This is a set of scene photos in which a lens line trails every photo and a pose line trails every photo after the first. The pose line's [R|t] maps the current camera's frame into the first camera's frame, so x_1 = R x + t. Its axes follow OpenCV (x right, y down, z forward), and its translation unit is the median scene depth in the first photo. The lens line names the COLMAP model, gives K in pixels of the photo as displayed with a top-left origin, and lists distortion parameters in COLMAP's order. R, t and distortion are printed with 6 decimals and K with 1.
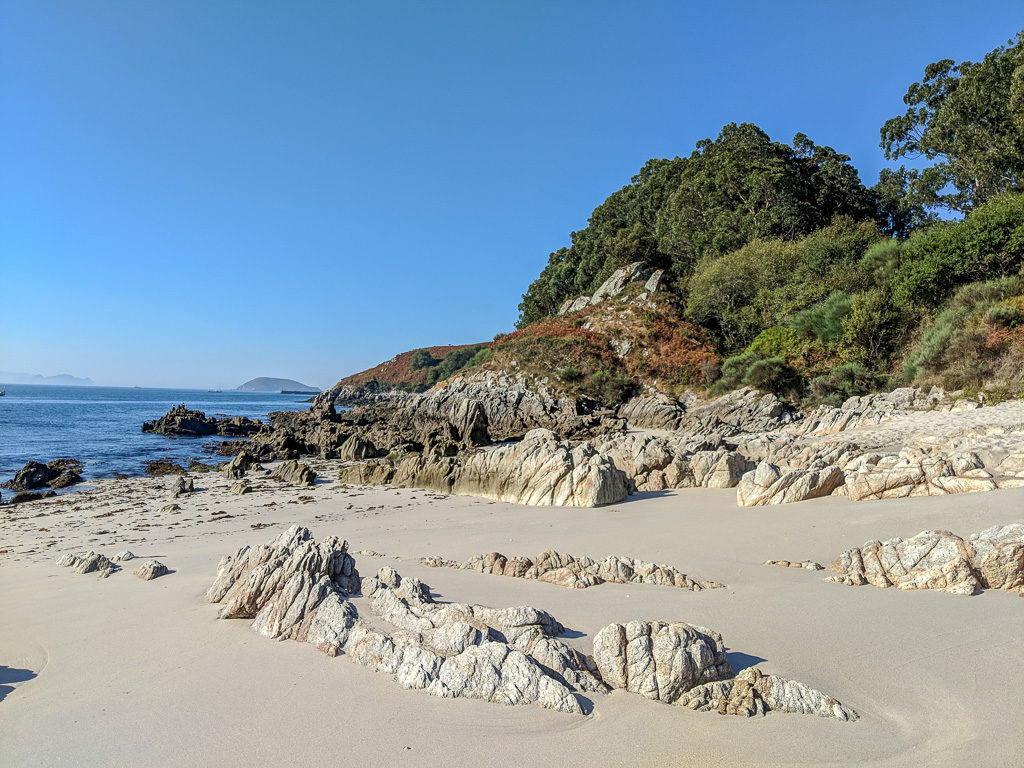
lens RADIAL K [[789.5, 0, 514.7], [0, 789.5, 390.0], [0, 0, 1]] dist [0.000141, -0.026495]
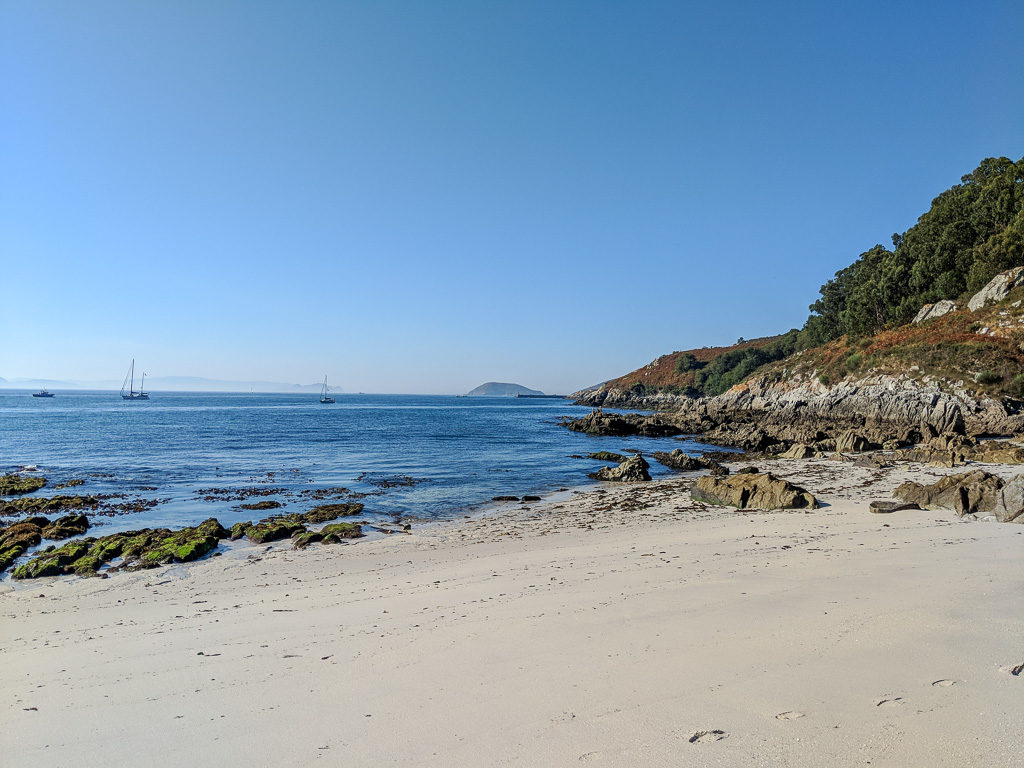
lens RADIAL K [[789.5, 0, 508.3], [0, 789.5, 379.1], [0, 0, 1]] dist [0.000141, -0.026495]
pose [[0.958556, -0.018789, -0.284286, -0.201392], [0.013973, 0.999723, -0.018960, -0.004951], [0.284563, 0.014201, 0.958552, -0.179616]]
